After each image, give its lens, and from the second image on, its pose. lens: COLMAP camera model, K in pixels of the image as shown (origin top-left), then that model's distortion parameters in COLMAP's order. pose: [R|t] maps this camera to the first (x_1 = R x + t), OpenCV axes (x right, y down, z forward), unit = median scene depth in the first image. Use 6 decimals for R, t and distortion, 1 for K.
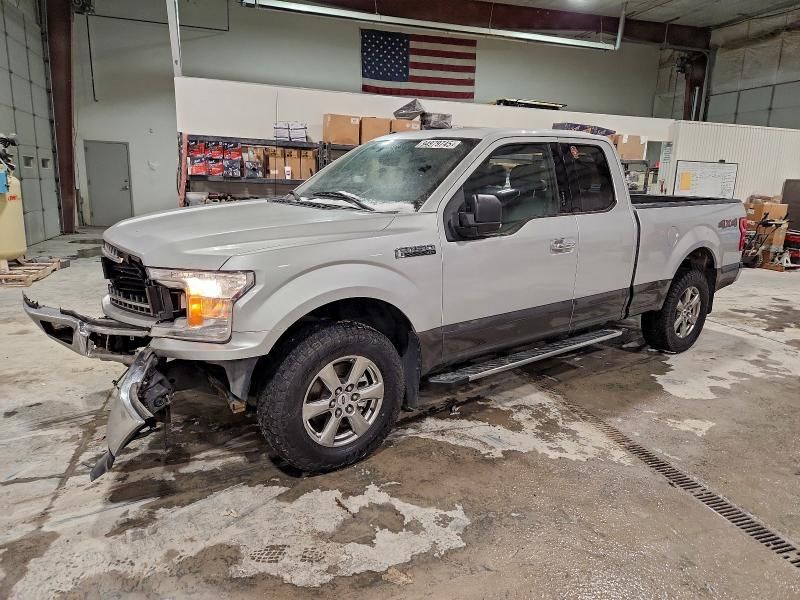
lens RADIAL K [[537.9, 0, 406.2], [0, 537.9, 296.9], [0, 0, 1]] dist [0.074634, -0.074590]
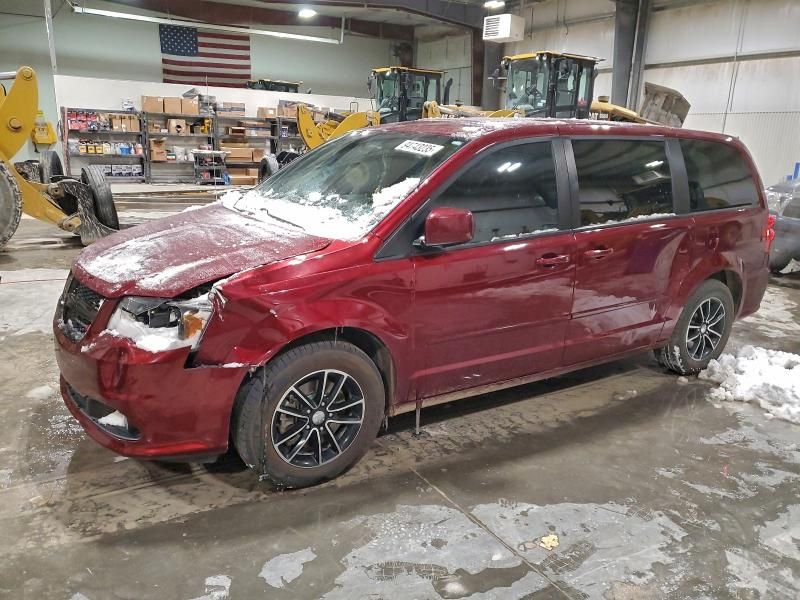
lens RADIAL K [[624.6, 0, 400.0], [0, 624.6, 300.0], [0, 0, 1]] dist [0.009945, -0.006532]
pose [[0.965656, -0.064665, 0.251649, 0.124512], [0.049988, 0.996678, 0.064291, 0.284358], [-0.254971, -0.049504, 0.965681, -1.424130]]
